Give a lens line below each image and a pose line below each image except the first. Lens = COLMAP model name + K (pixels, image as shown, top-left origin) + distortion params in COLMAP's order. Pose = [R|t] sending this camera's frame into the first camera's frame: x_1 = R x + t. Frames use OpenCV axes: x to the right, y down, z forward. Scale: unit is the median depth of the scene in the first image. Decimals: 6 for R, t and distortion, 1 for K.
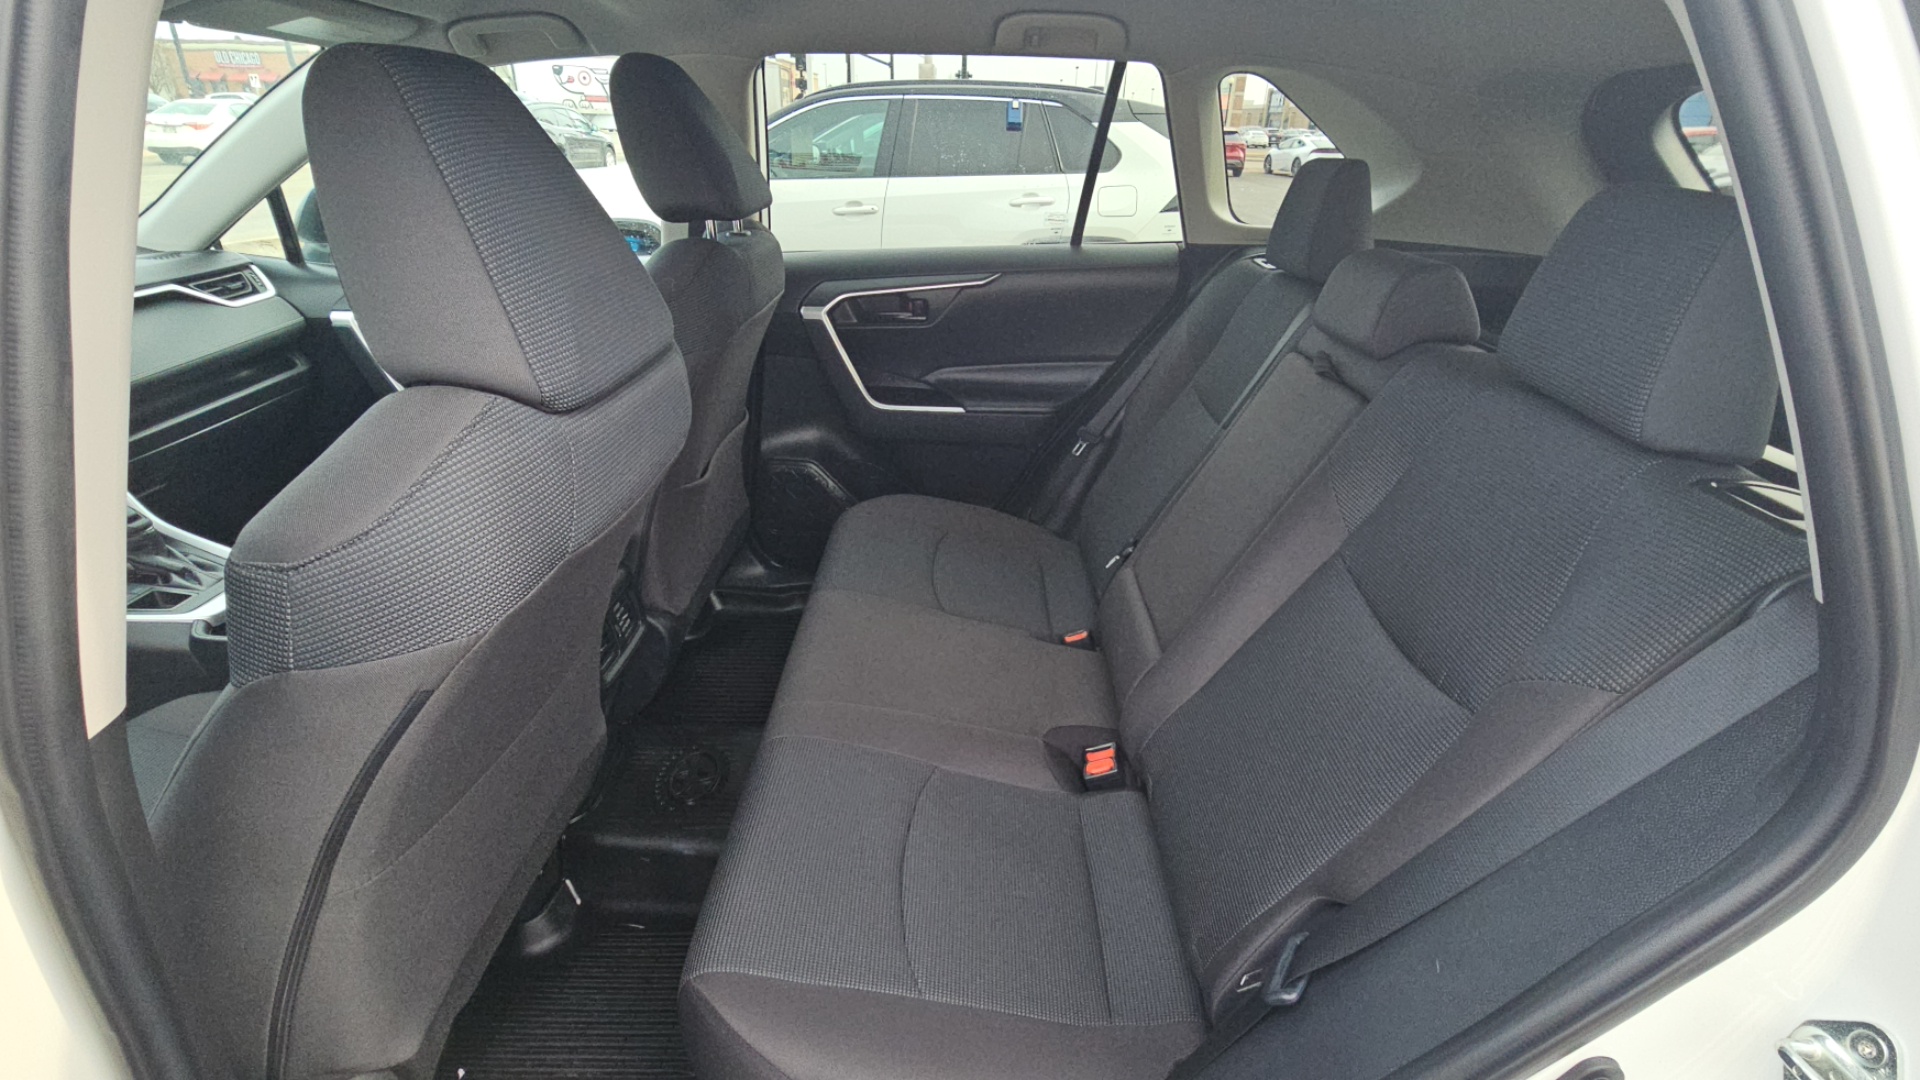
lens RADIAL K [[855.9, 0, 980.4], [0, 855.9, 544.8], [0, 0, 1]] dist [0.006076, -0.004590]
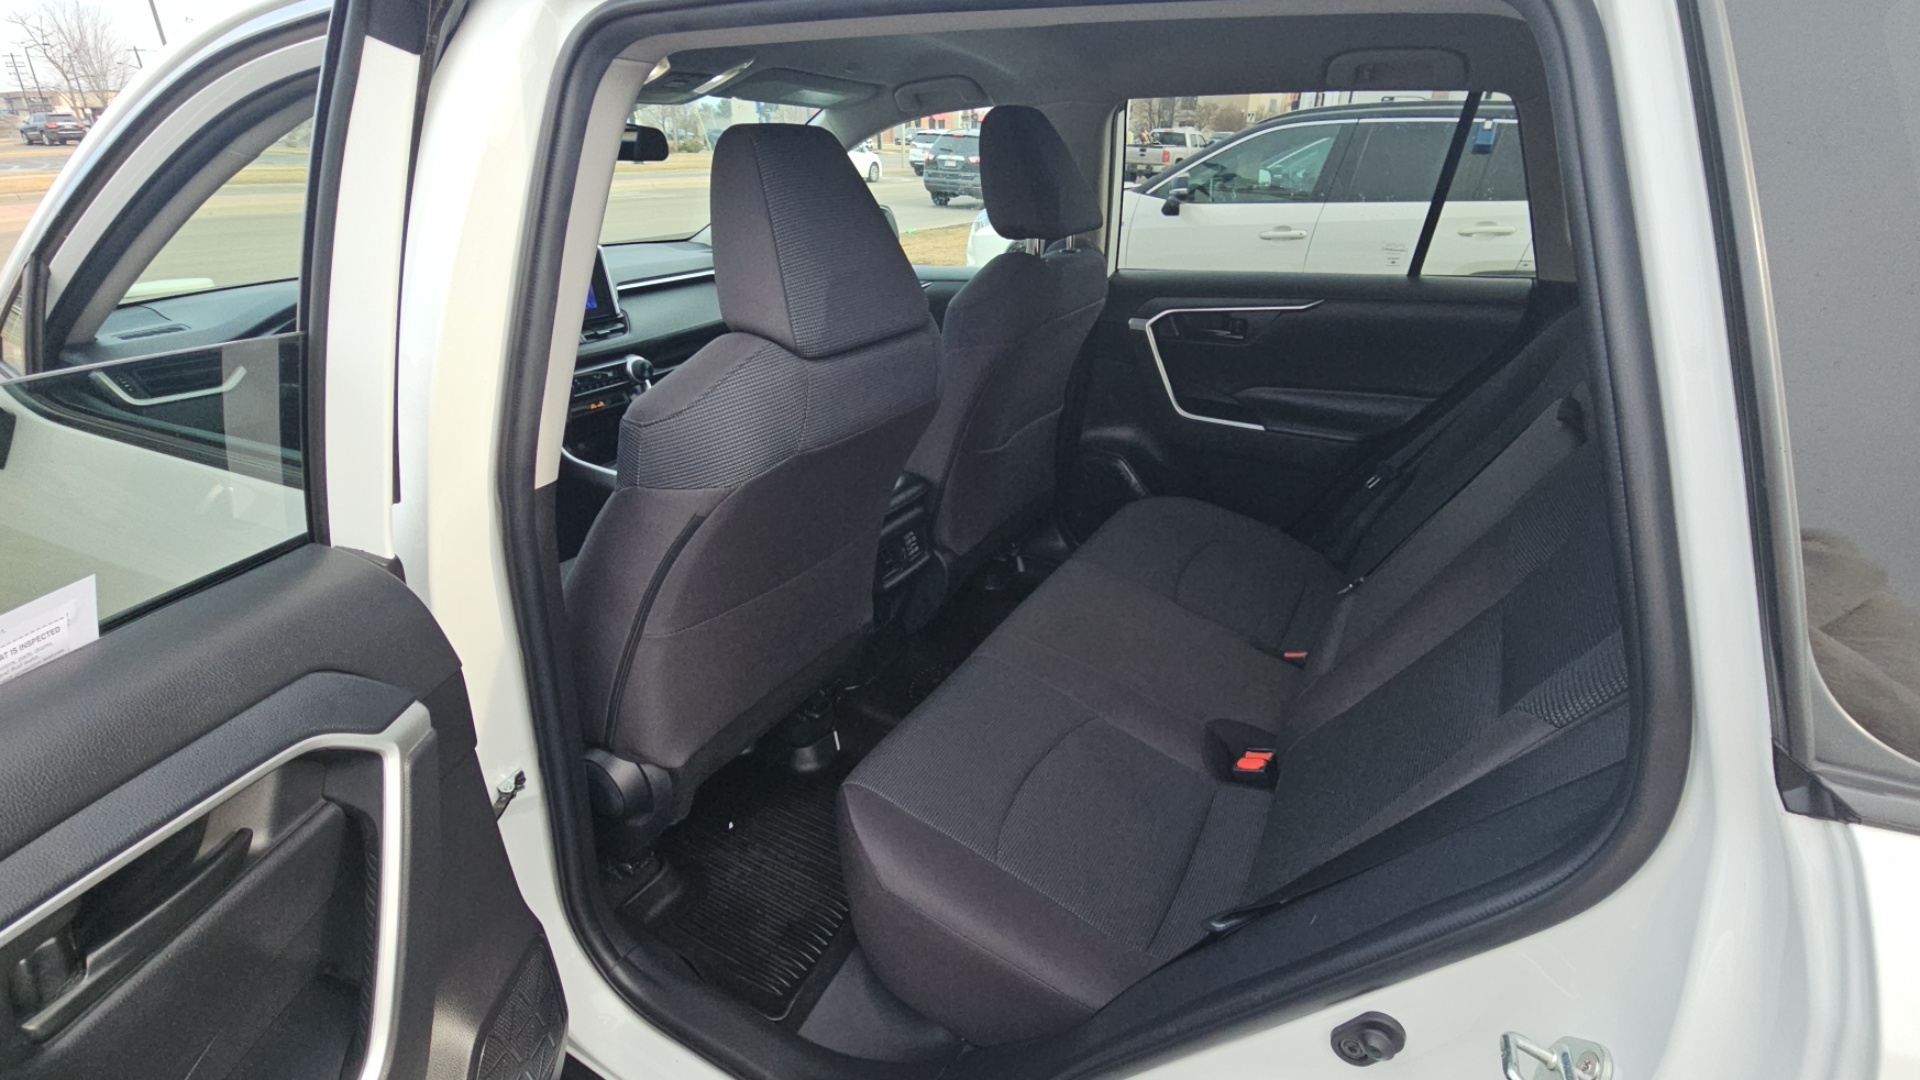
lens RADIAL K [[855.9, 0, 980.4], [0, 855.9, 544.8], [0, 0, 1]] dist [0.006076, -0.004590]
pose [[0.873001, 0.191926, -0.448367, 0.181907], [-0.201746, 0.979085, 0.026289, 0.023689], [0.444035, 0.067506, 0.893463, -0.070566]]
